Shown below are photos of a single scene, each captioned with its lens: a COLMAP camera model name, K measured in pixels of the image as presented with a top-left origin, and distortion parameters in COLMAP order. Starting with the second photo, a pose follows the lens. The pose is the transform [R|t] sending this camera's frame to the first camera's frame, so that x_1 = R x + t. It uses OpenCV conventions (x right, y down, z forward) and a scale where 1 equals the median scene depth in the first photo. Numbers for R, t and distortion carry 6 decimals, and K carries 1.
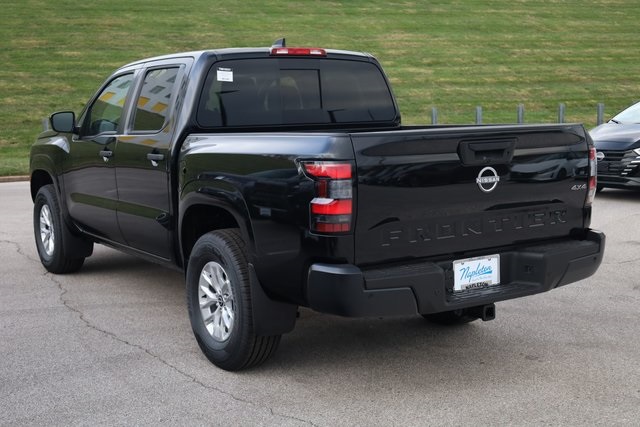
lens RADIAL K [[895.6, 0, 316.3], [0, 895.6, 216.5], [0, 0, 1]] dist [0.014889, 0.000000]
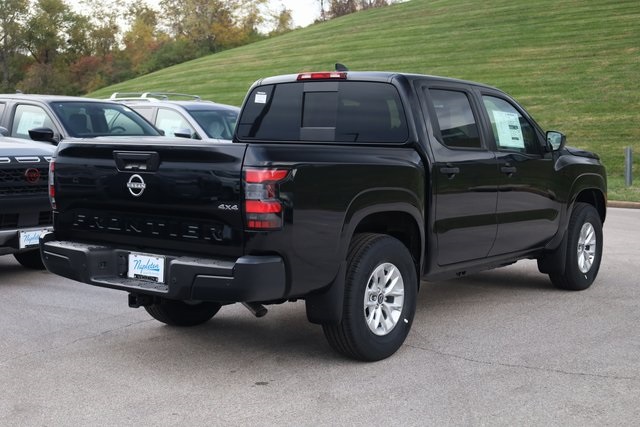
lens RADIAL K [[969.2, 0, 316.9], [0, 969.2, 212.8], [0, 0, 1]] dist [0.041932, 0.000000]
pose [[0.337544, 0.101096, -0.935865, 1.316968], [-0.141438, 0.988376, 0.055755, -0.099260], [0.930623, 0.113547, 0.347919, 0.712656]]
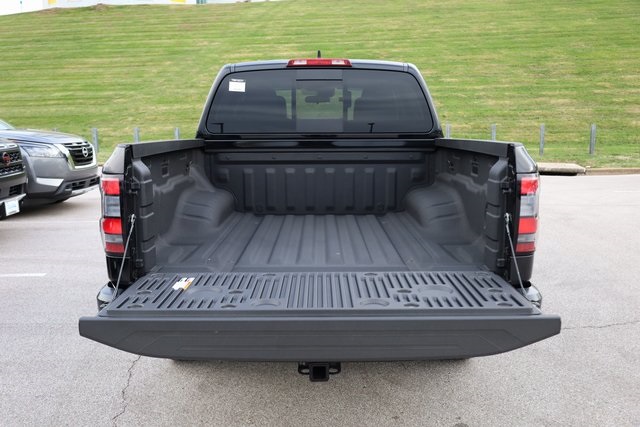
lens RADIAL K [[594.4, 0, 320.4], [0, 594.4, 210.5], [0, 0, 1]] dist [-0.000127, 0.000000]
pose [[0.832491, 0.099985, -0.544942, 0.438696], [-0.082767, 0.994988, 0.056118, -0.063468], [0.547821, -0.001615, 0.836594, 0.511052]]
